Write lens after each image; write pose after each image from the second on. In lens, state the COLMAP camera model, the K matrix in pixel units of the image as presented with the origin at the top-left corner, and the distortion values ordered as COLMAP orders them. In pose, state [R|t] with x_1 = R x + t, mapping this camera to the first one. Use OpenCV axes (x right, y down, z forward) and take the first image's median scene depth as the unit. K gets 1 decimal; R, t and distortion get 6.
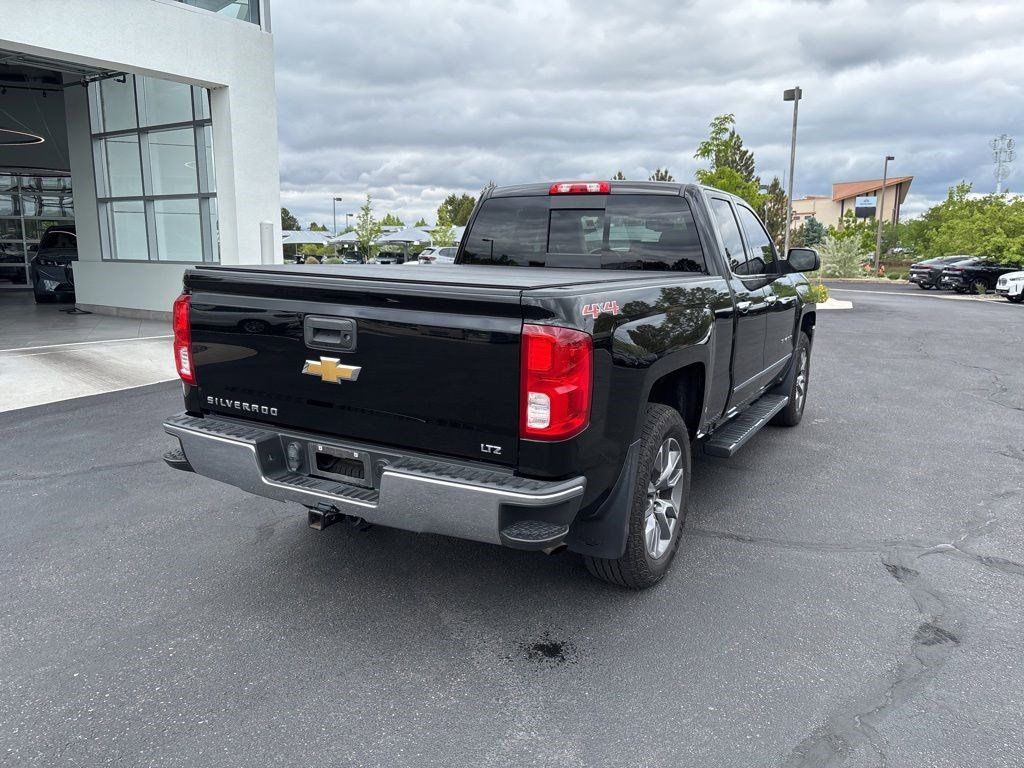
lens RADIAL K [[776.9, 0, 509.4], [0, 776.9, 380.5], [0, 0, 1]] dist [0.034060, -0.032968]
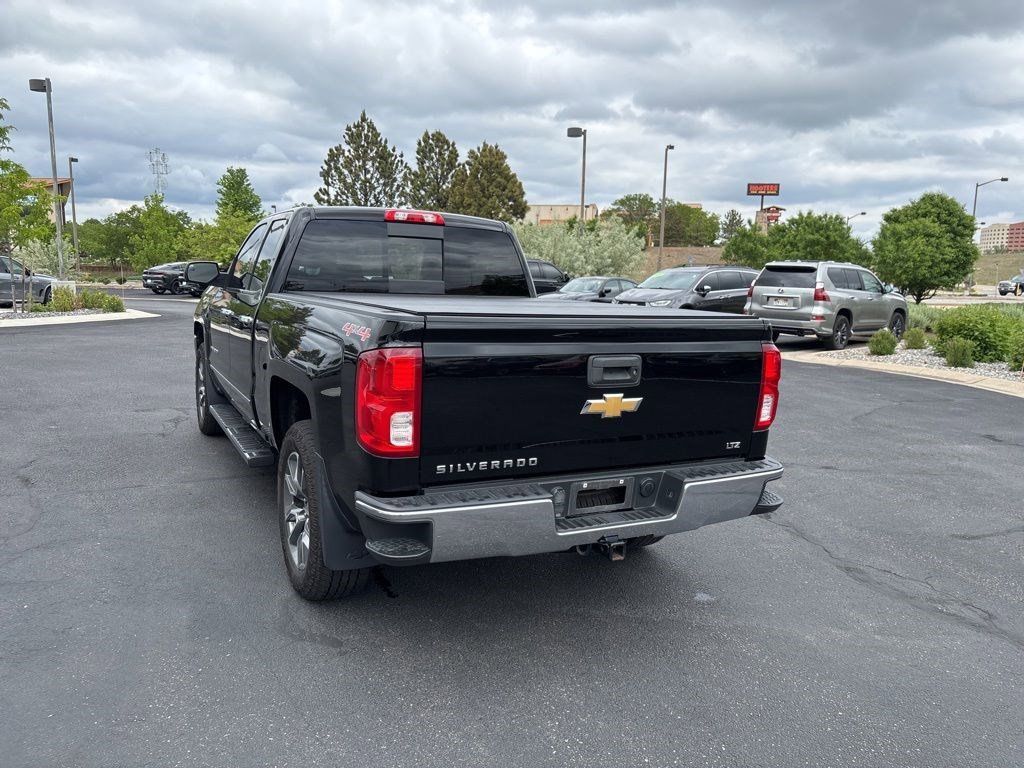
lens RADIAL K [[786.9, 0, 493.2], [0, 786.9, 379.1], [0, 0, 1]] dist [0.028734, -0.008350]
pose [[0.560550, -0.114069, 0.820227, -1.149451], [0.119391, 0.991252, 0.056261, -0.123880], [-0.819469, 0.066391, 0.569265, 0.514706]]
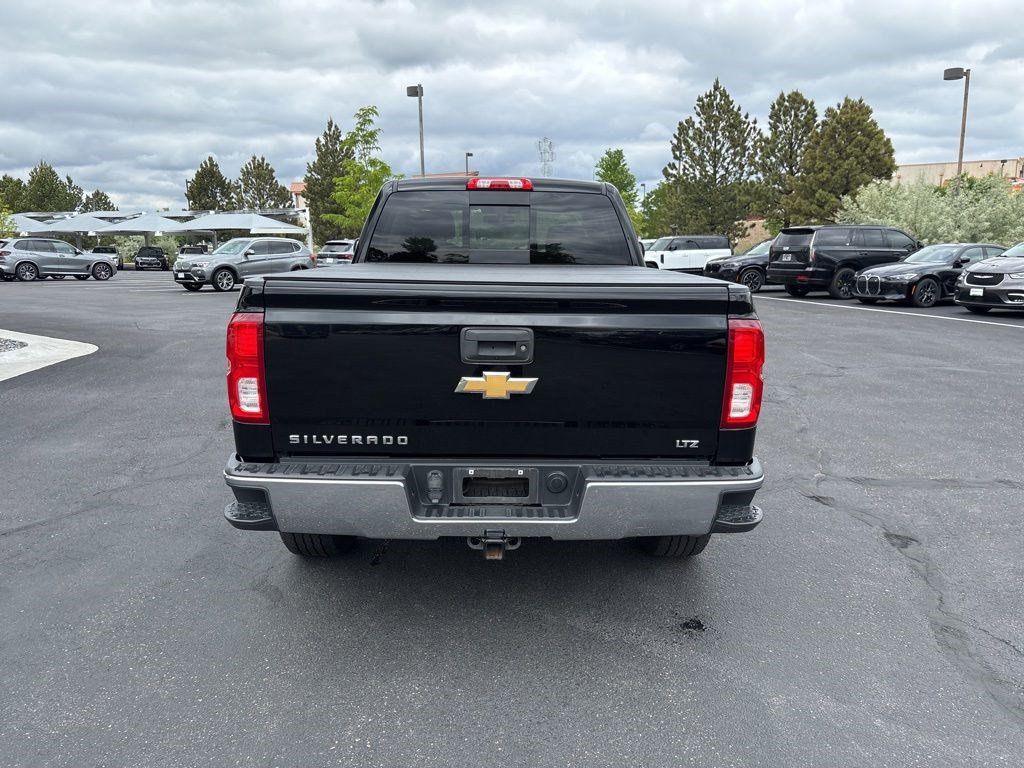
lens RADIAL K [[776.9, 0, 509.4], [0, 776.9, 380.5], [0, 0, 1]] dist [0.034060, -0.032968]
pose [[0.867951, -0.102519, 0.485953, -0.643839], [0.095474, 0.994655, 0.039312, -0.052047], [-0.487386, 0.012275, 0.873100, 0.187821]]
